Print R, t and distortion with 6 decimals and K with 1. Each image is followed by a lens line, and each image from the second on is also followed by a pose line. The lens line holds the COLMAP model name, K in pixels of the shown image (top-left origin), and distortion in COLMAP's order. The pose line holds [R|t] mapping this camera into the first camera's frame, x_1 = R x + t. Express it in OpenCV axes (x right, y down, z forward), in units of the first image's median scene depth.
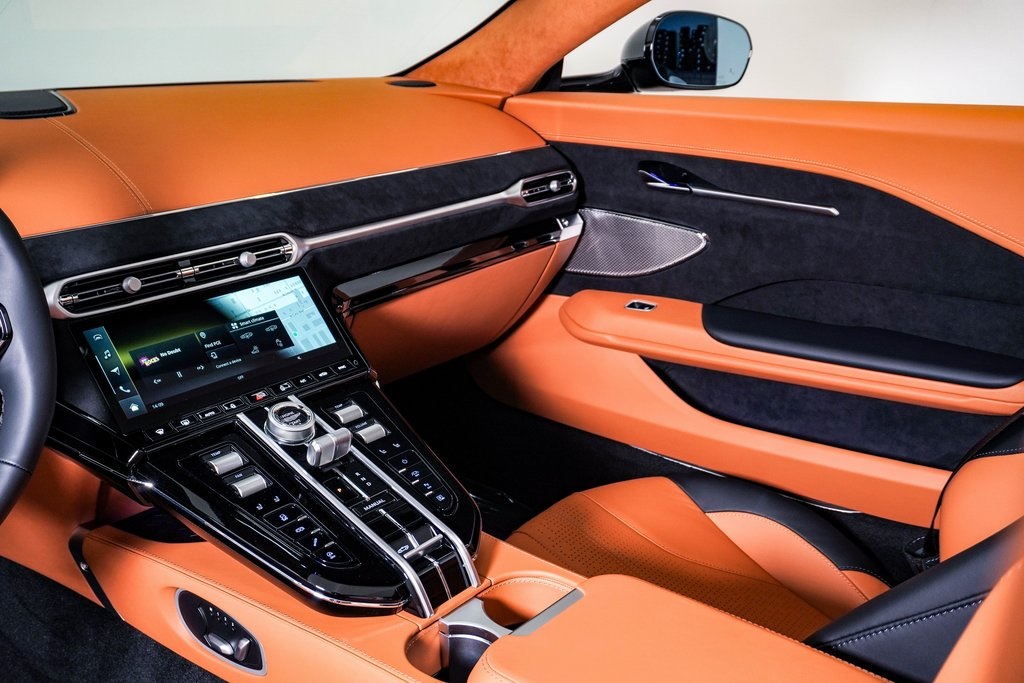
lens RADIAL K [[981.0, 0, 506.3], [0, 981.0, 341.3], [0, 0, 1]] dist [-0.012261, 0.000000]
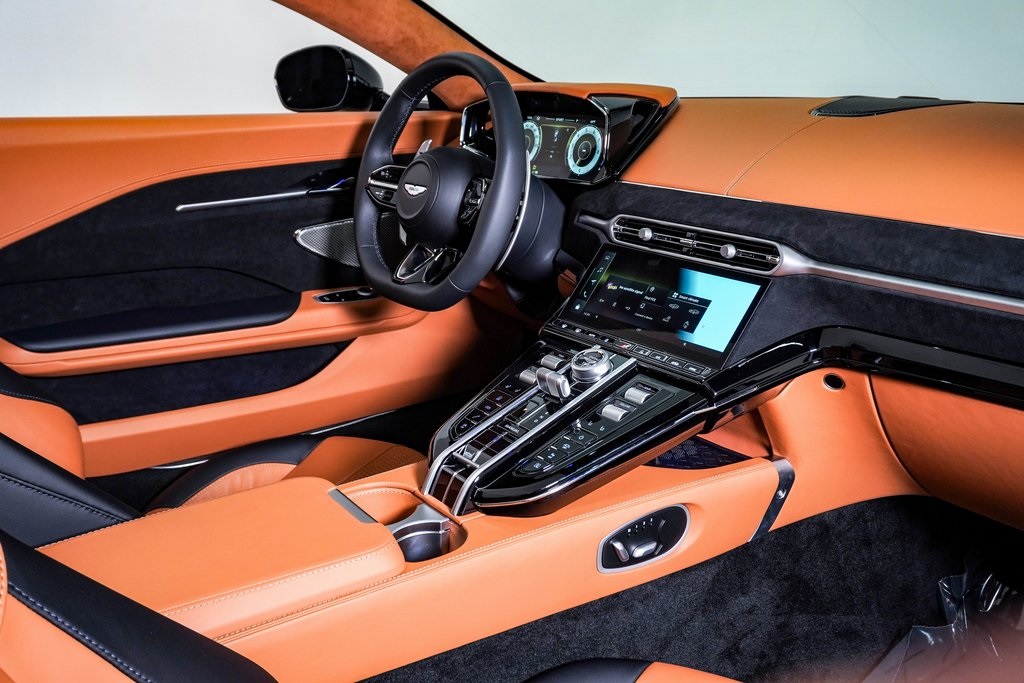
lens RADIAL K [[931.1, 0, 514.3], [0, 931.1, 334.4], [0, 0, 1]] dist [0.011901, 0.000000]
pose [[-0.221347, 0.287197, -0.931946, 0.850404], [-0.309265, 0.885649, 0.346383, -0.315274], [0.924857, 0.364889, -0.107216, 1.025305]]
